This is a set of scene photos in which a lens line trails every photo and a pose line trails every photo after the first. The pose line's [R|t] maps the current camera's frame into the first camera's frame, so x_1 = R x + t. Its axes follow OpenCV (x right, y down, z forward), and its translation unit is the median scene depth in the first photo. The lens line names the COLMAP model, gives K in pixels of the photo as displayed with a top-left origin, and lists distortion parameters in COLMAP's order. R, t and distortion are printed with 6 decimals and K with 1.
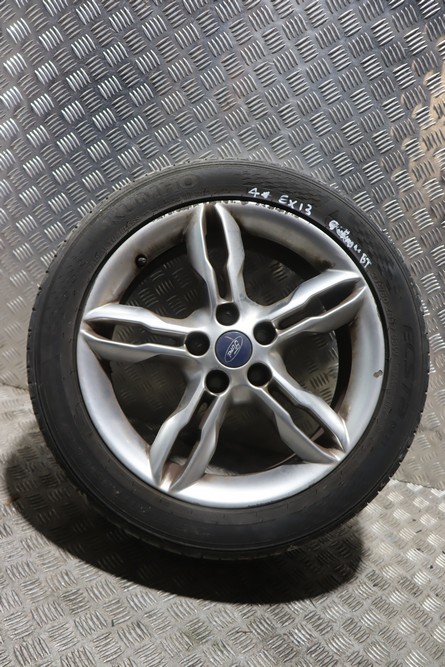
lens RADIAL K [[540.4, 0, 222.5], [0, 540.4, 333.5], [0, 0, 1]] dist [-0.178171, 0.134405]
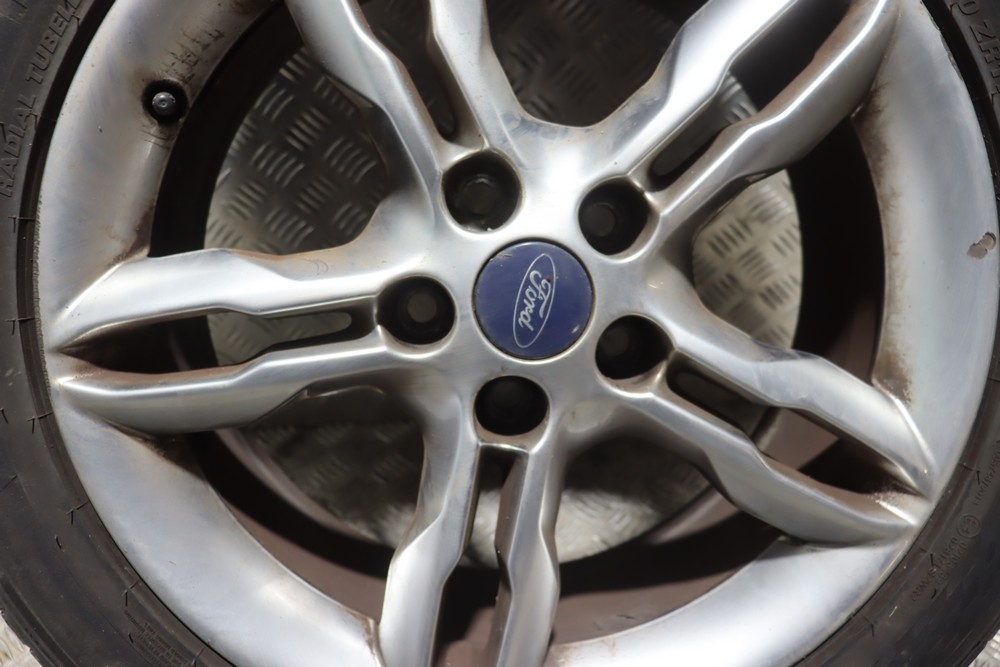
lens RADIAL K [[810.2, 0, 500.0], [0, 810.2, 333.5], [0, 0, 1]] dist [-0.178171, 0.134405]
pose [[0.960533, -0.274627, -0.044233, 0.016932], [0.276771, 0.927650, 0.250727, -0.072309], [-0.027823, -0.253074, 0.967047, 0.538754]]
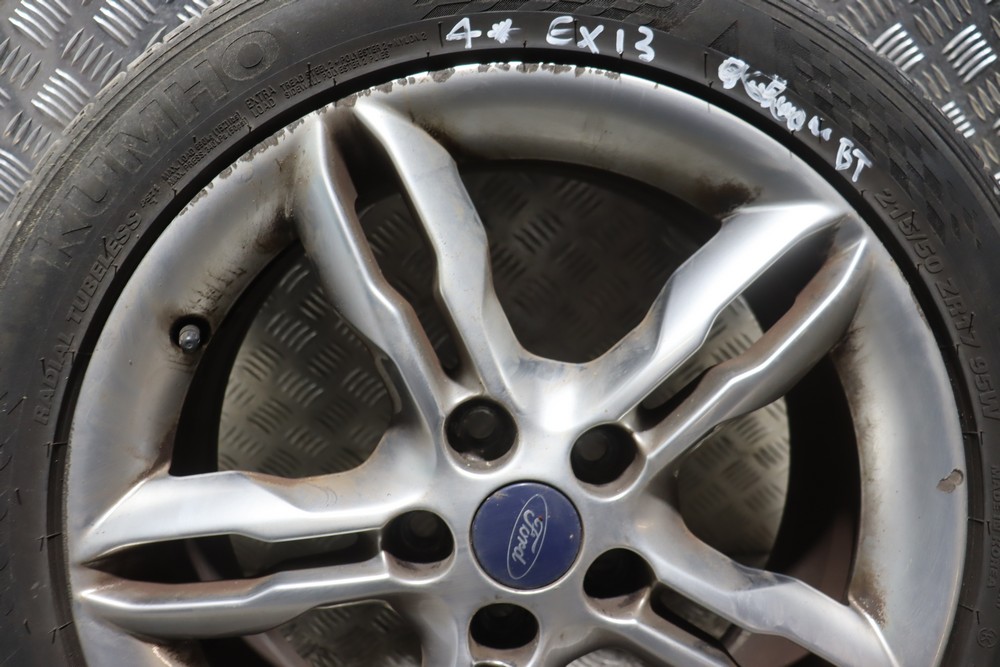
lens RADIAL K [[810.2, 0, 500.0], [0, 810.2, 333.5], [0, 0, 1]] dist [-0.178171, 0.134405]
pose [[0.966688, -0.254727, -0.025051, 0.047372], [0.255542, 0.954920, 0.151085, -0.163452], [-0.014564, -0.152453, 0.988203, 0.522910]]
